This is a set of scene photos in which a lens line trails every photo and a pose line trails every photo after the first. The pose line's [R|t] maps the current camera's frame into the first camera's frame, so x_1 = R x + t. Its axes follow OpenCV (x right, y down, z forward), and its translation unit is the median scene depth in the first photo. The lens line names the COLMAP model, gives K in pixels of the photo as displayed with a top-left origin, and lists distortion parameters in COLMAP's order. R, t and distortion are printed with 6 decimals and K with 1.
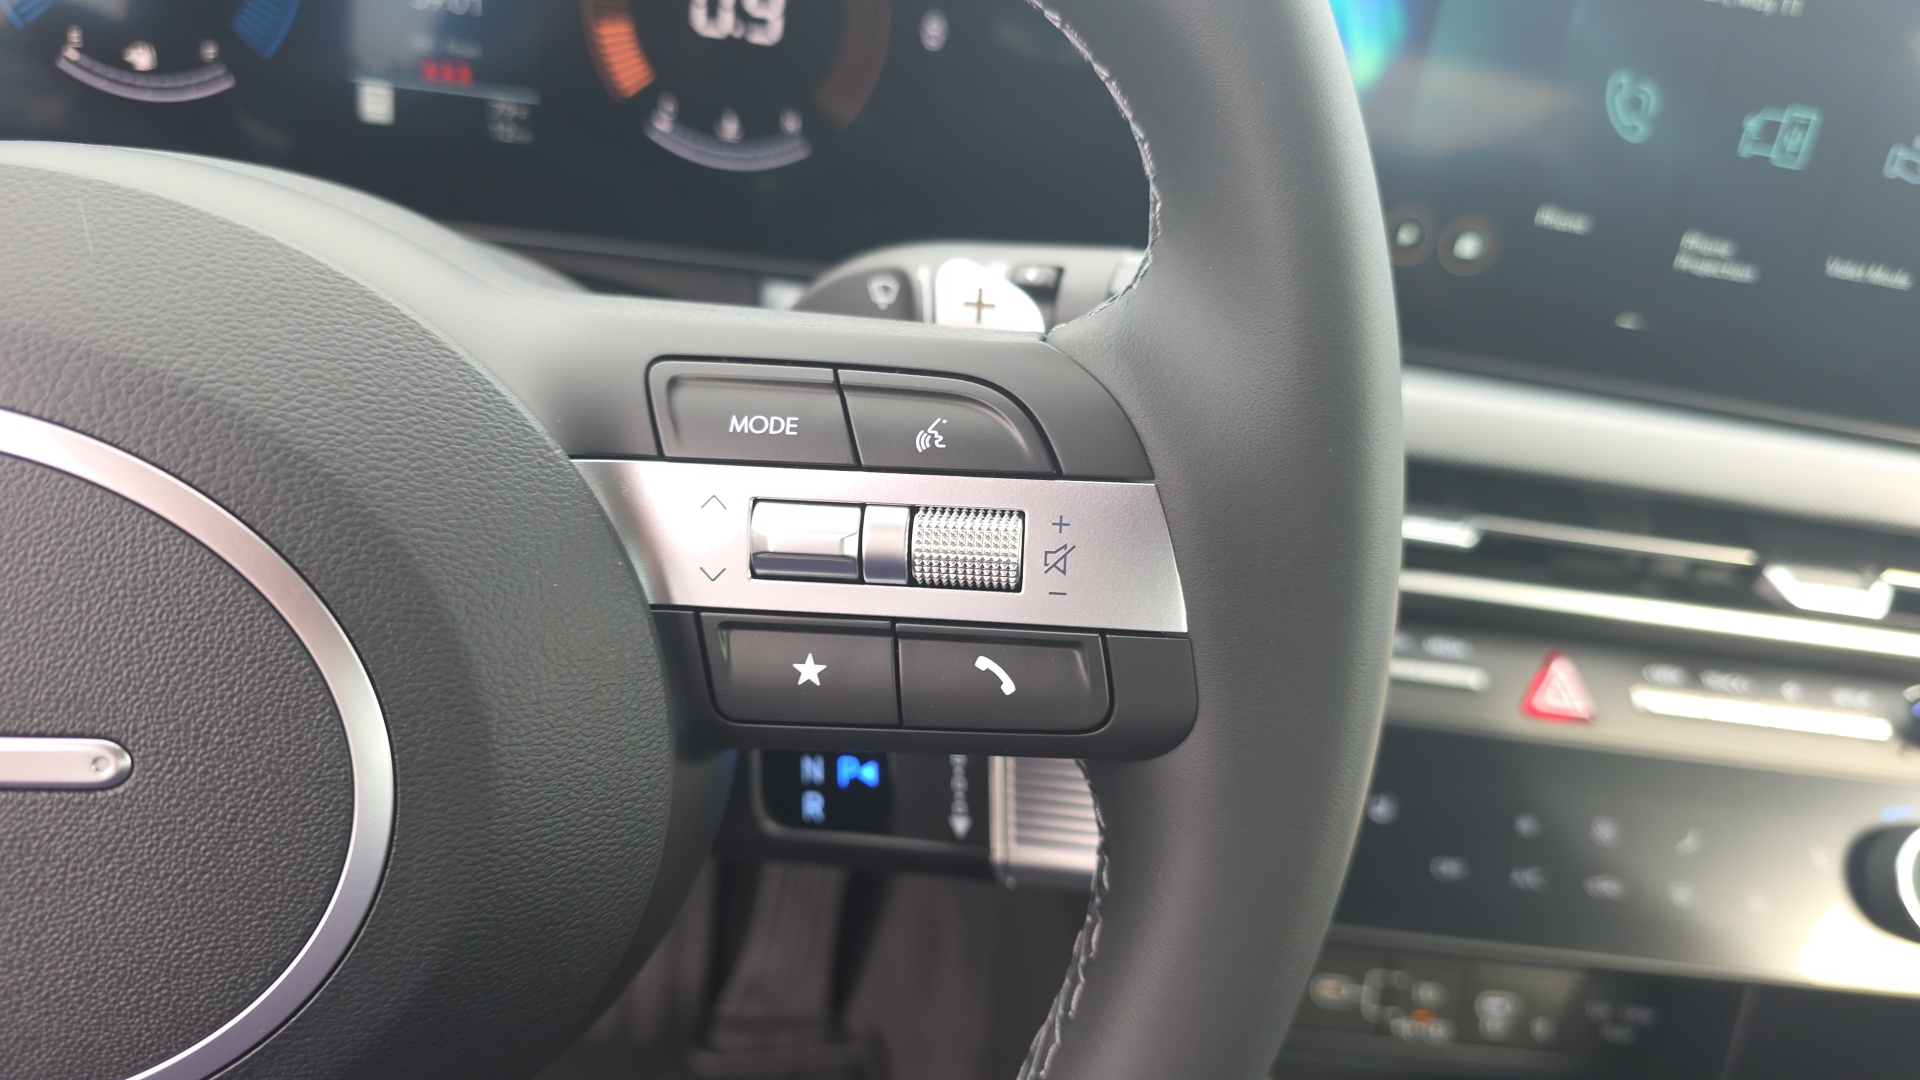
lens RADIAL K [[1369.8, 0, 944.6], [0, 1369.8, 558.9], [0, 0, 1]] dist [0.005895, -0.051373]
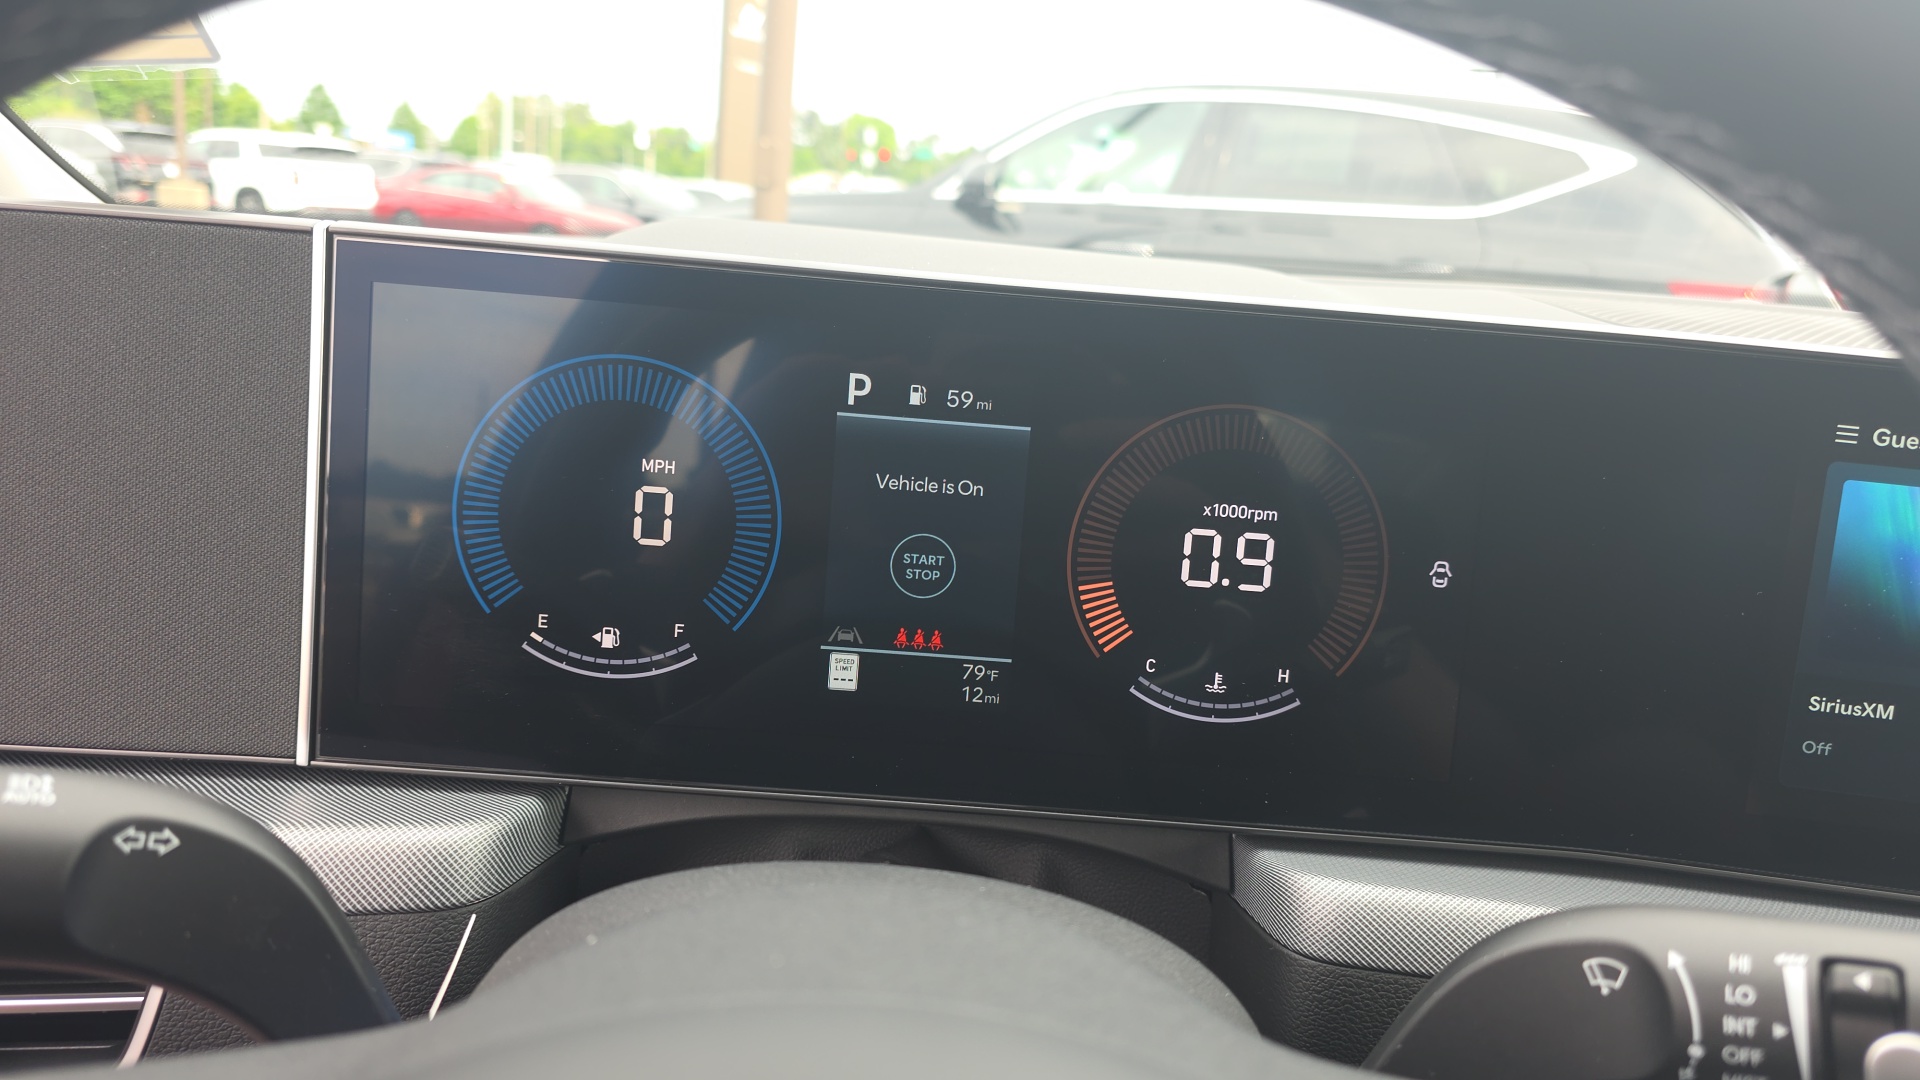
lens RADIAL K [[1320.4, 0, 960.0], [0, 1320.4, 540.0], [0, 0, 1]] dist [0.047752, -0.060096]
pose [[0.993820, -0.041835, -0.102814, -0.238203], [0.011281, 0.959531, -0.281378, -0.164150], [0.110425, 0.278480, 0.954073, 0.115705]]
